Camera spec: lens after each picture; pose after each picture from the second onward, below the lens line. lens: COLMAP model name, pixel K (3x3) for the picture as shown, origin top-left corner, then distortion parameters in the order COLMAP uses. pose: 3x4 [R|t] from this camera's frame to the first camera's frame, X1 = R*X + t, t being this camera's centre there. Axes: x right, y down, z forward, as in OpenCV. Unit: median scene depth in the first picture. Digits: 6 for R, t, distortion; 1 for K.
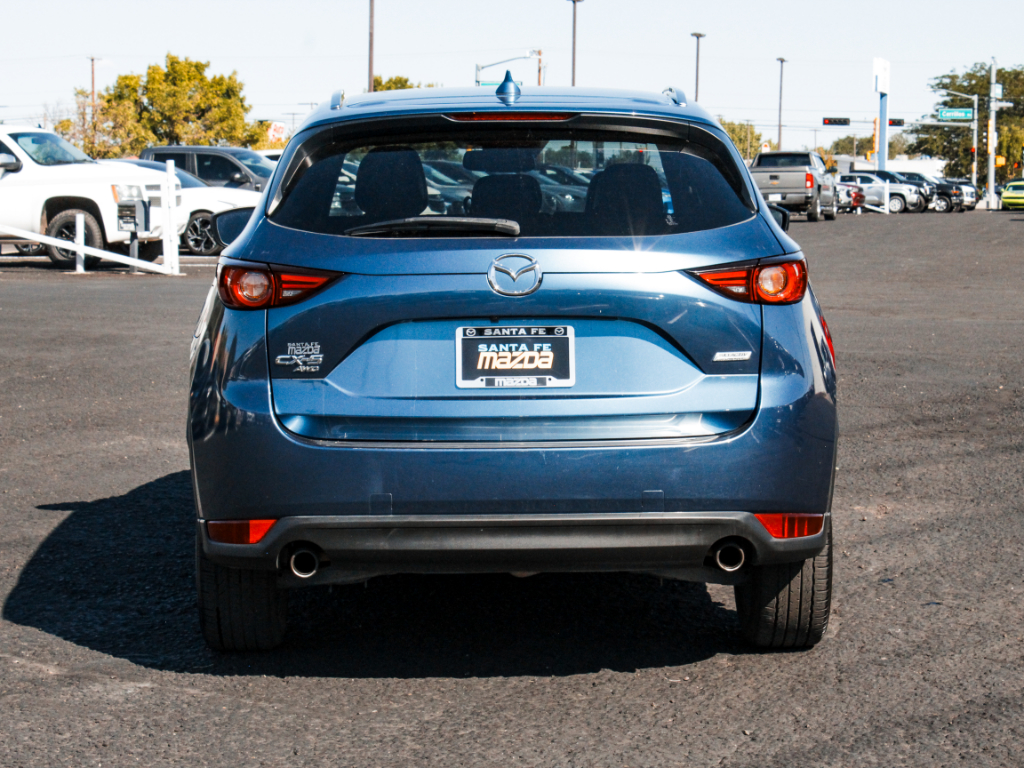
lens RADIAL K [[2291.4, 0, 512.0], [0, 2291.4, 384.0], [0, 0, 1]] dist [0.080089, -0.056415]
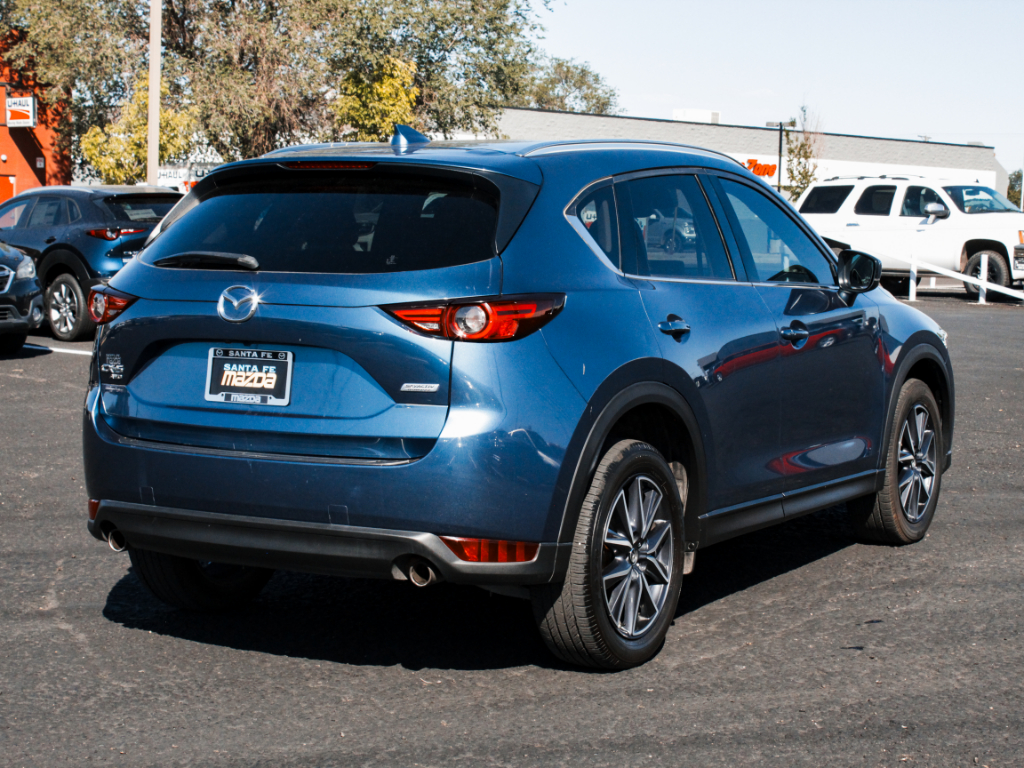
lens RADIAL K [[1882.3, 0, 512.0], [0, 1882.3, 384.0], [0, 0, 1]] dist [-0.019680, 0.035019]
pose [[0.874214, 0.059117, -0.481928, 0.561716], [-0.061083, 0.998065, 0.011627, -0.026767], [0.481683, 0.019273, 0.876133, 0.245608]]
